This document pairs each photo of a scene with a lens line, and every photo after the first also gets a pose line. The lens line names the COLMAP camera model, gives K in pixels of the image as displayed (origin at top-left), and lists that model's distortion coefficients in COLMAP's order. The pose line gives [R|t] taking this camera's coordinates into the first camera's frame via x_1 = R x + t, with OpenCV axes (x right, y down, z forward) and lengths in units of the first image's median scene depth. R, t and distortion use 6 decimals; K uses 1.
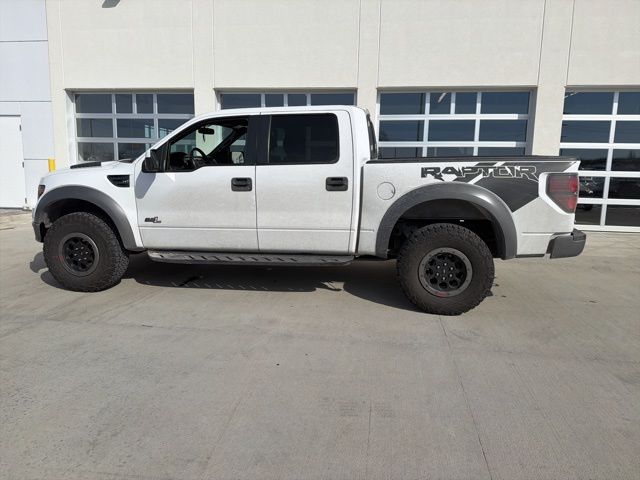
lens RADIAL K [[447.6, 0, 320.0], [0, 447.6, 240.0], [0, 0, 1]] dist [0.052156, -0.066335]
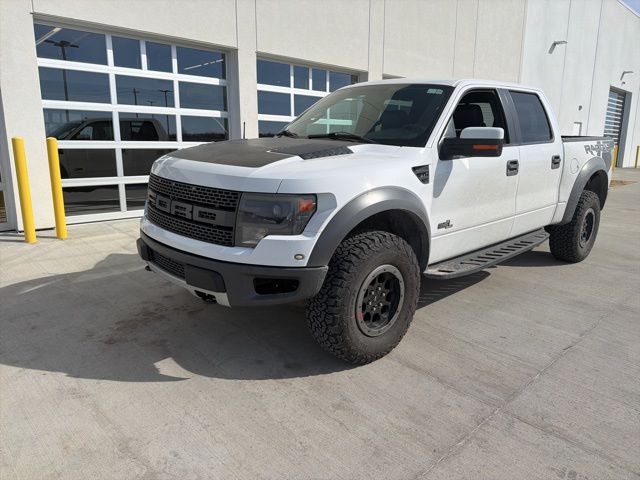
lens RADIAL K [[447.6, 0, 320.0], [0, 447.6, 240.0], [0, 0, 1]] dist [0.052156, -0.066335]
pose [[0.603672, -0.179621, 0.776735, -1.166002], [0.127660, 0.983495, 0.128219, -0.153102], [-0.786946, 0.021756, 0.616639, 0.780255]]
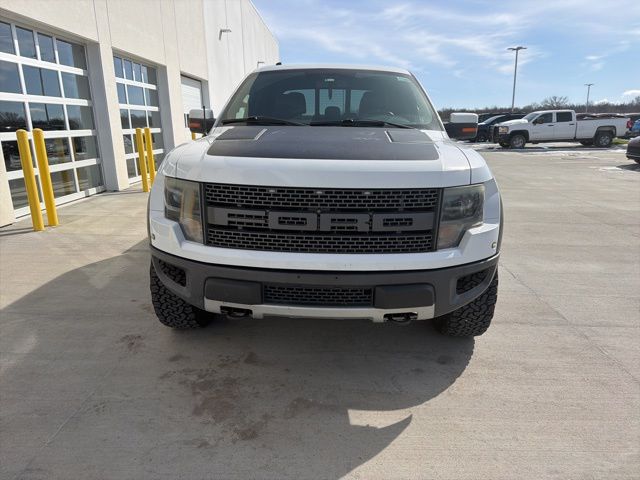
lens RADIAL K [[447.6, 0, 320.0], [0, 447.6, 240.0], [0, 0, 1]] dist [0.052156, -0.066335]
pose [[-0.134590, -0.263722, 0.955163, -1.263216], [0.173184, 0.942836, 0.284722, -0.272259], [-0.975650, 0.203740, -0.081224, 1.424458]]
